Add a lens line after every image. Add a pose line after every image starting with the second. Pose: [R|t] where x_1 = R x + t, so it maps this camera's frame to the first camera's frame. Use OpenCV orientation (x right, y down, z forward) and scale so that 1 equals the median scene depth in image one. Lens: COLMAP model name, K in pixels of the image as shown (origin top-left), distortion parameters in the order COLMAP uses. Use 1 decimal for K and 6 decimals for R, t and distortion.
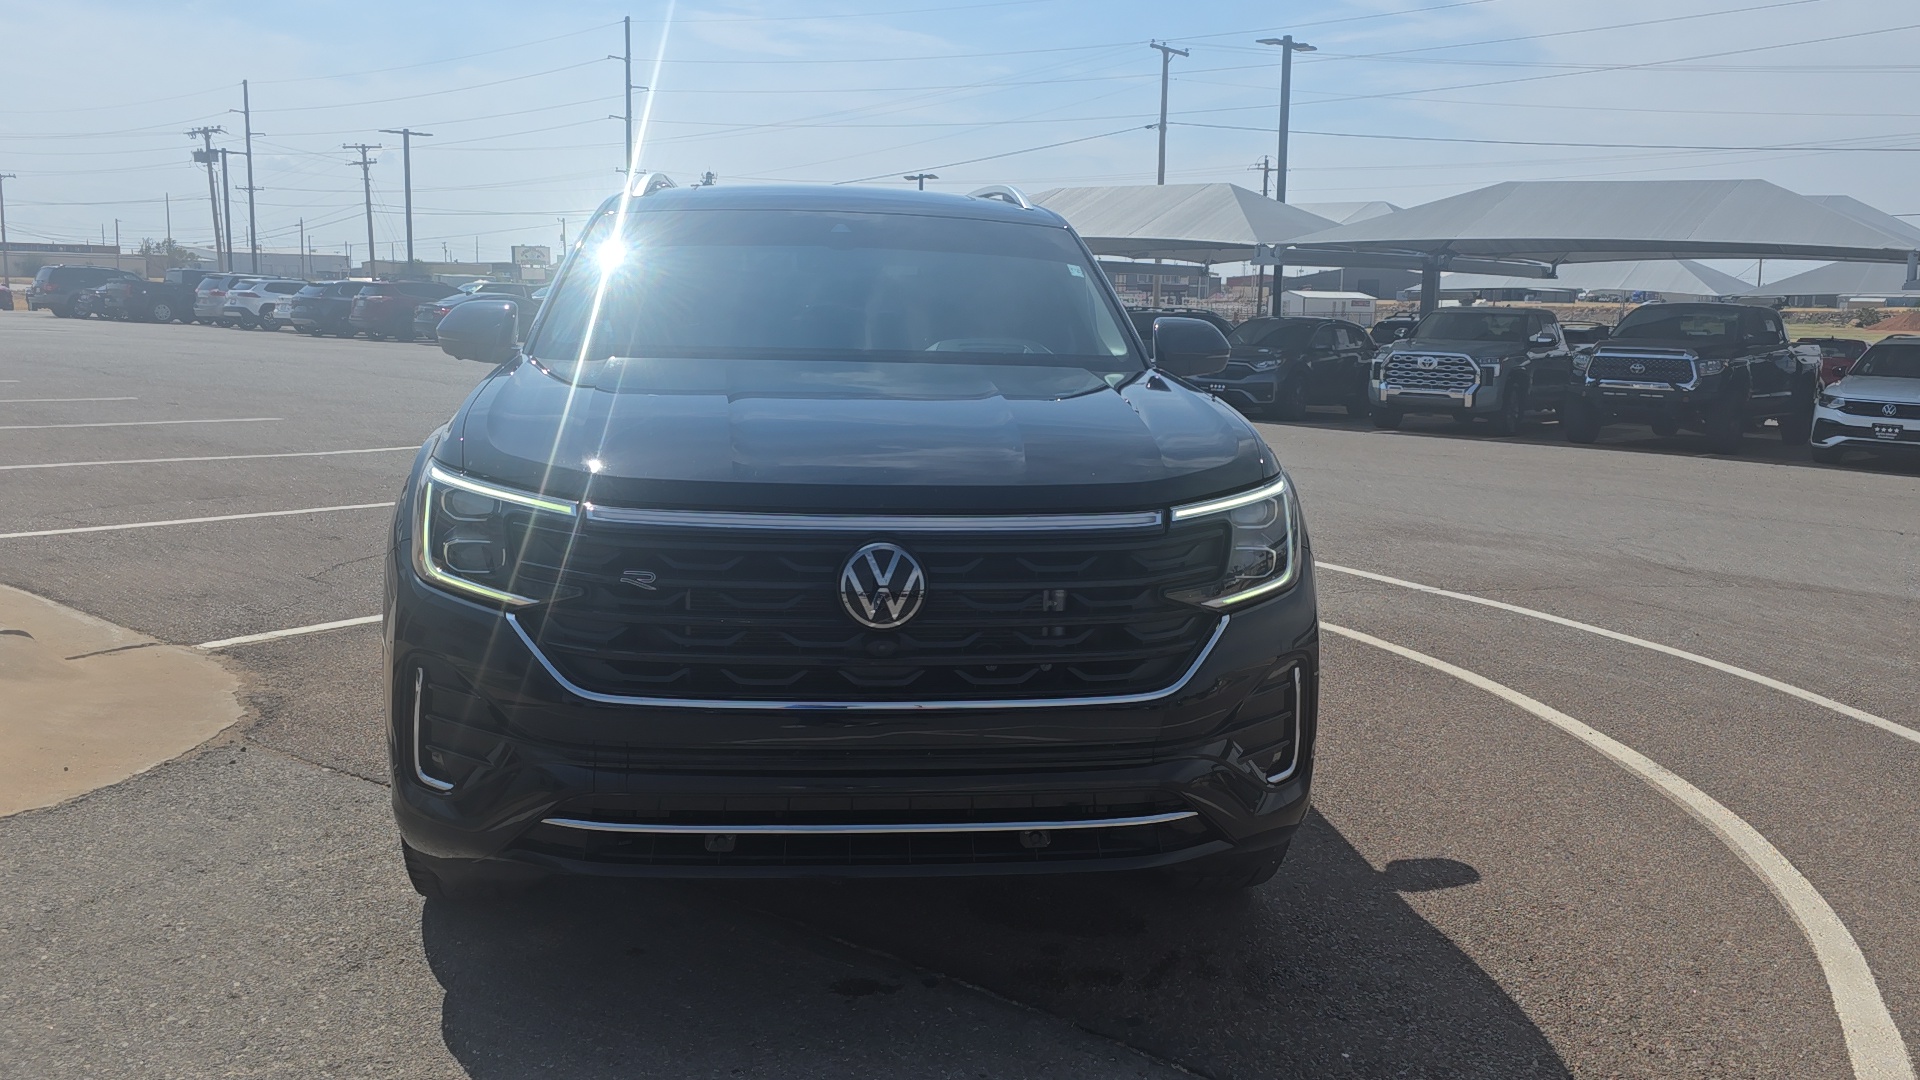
lens RADIAL K [[1605.1, 0, 956.7], [0, 1605.1, 526.8], [0, 0, 1]] dist [-0.004839, 0.025167]
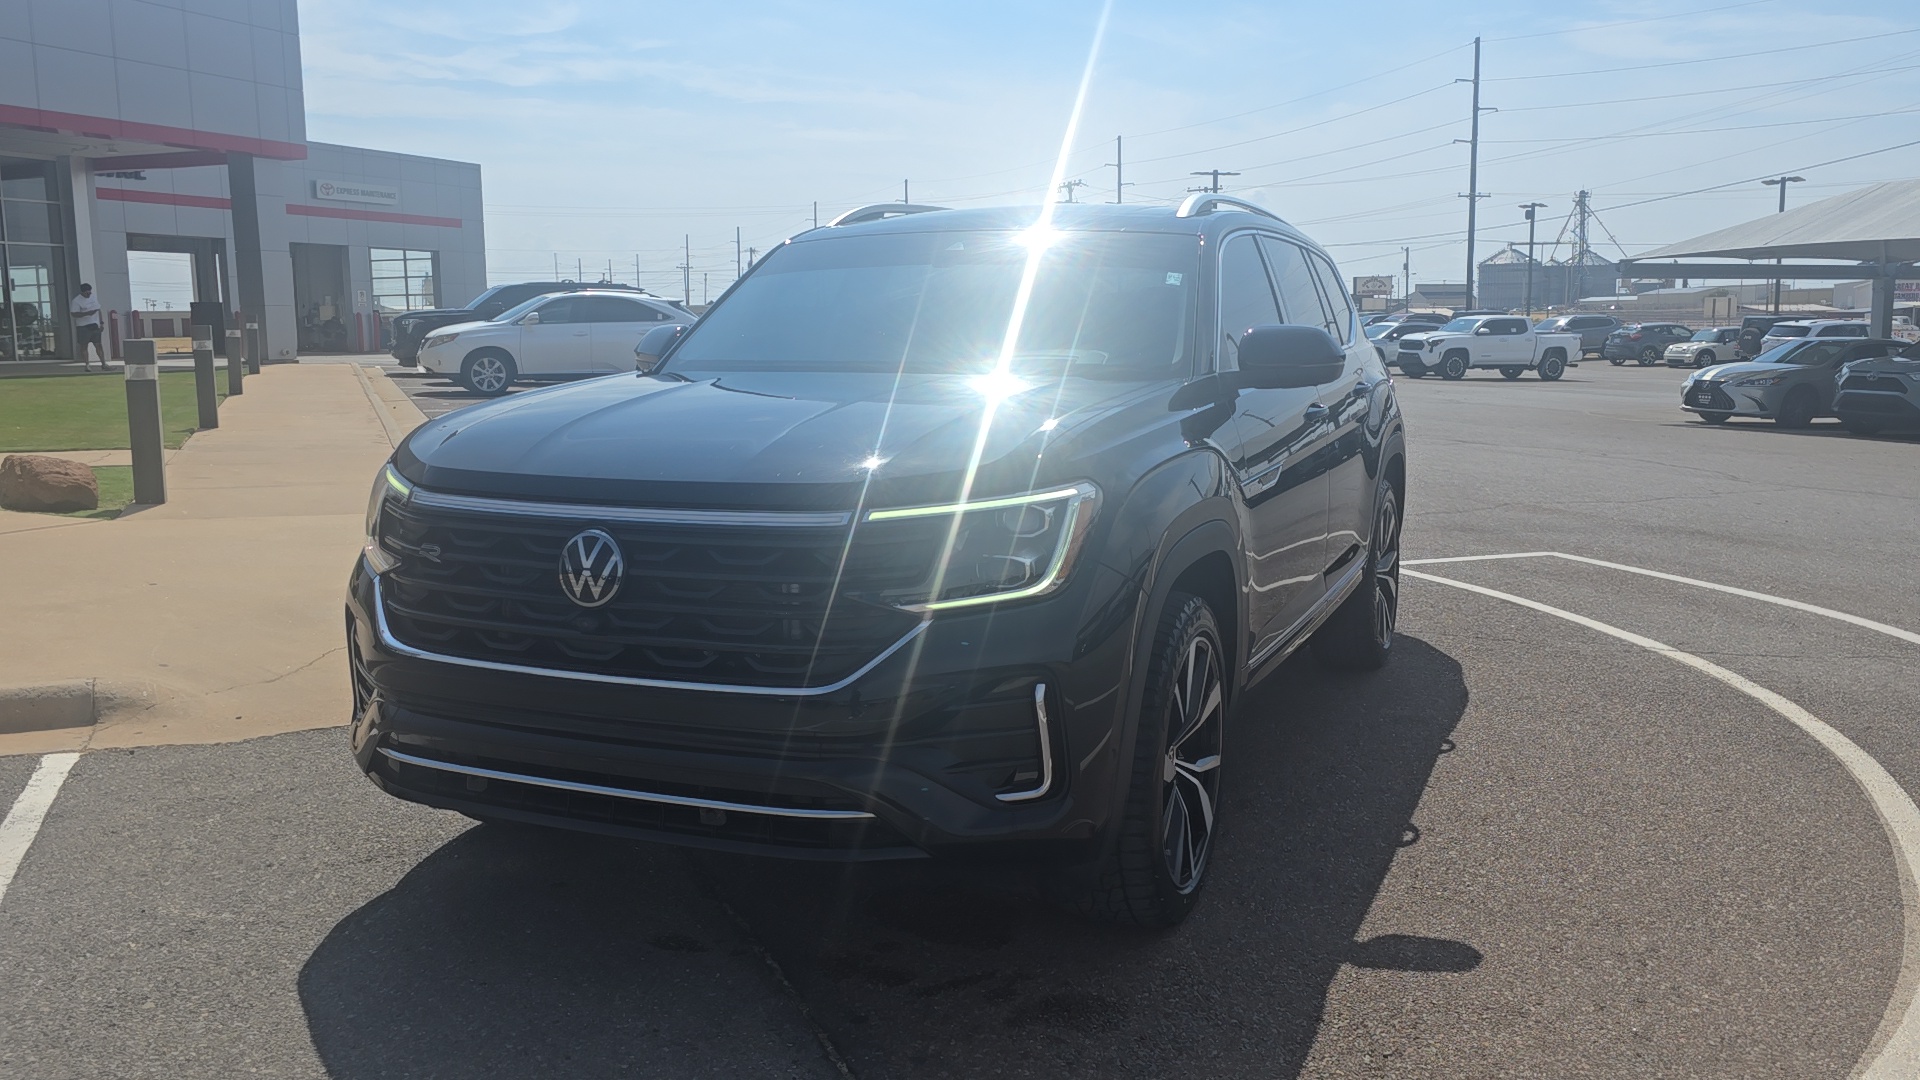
lens RADIAL K [[1605.1, 0, 974.2], [0, 1605.1, 549.6], [0, 0, 1]] dist [-0.004839, 0.025167]
pose [[0.864977, 0.044231, -0.499859, 0.677053], [-0.046792, 0.998877, 0.007417, 0.003091], [0.499625, 0.016974, 0.866075, 0.163424]]
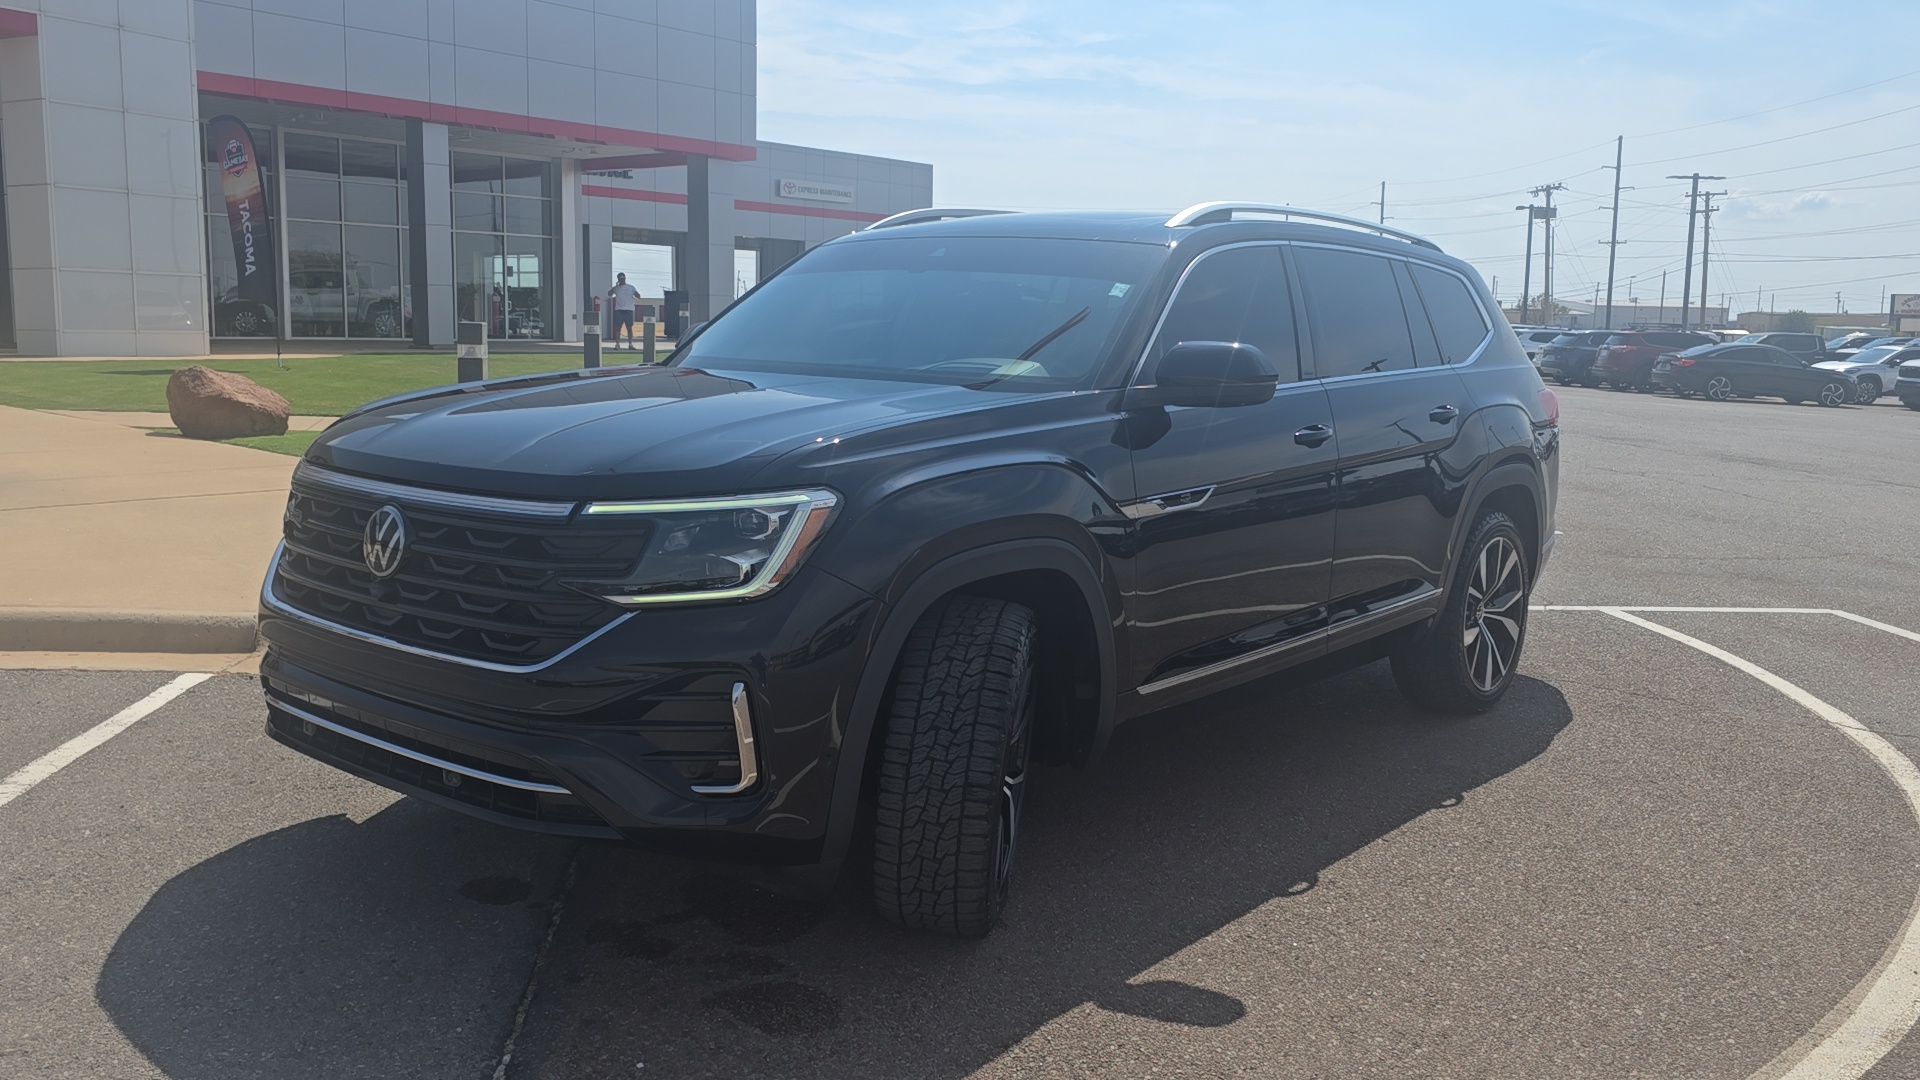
lens RADIAL K [[1605.1, 0, 997.6], [0, 1605.1, 591.6], [0, 0, 1]] dist [-0.004839, 0.025167]
pose [[0.687825, 0.117016, -0.716382, 1.062911], [-0.112433, 0.992185, 0.054115, -0.039993], [0.717116, 0.043323, 0.695606, 0.451727]]
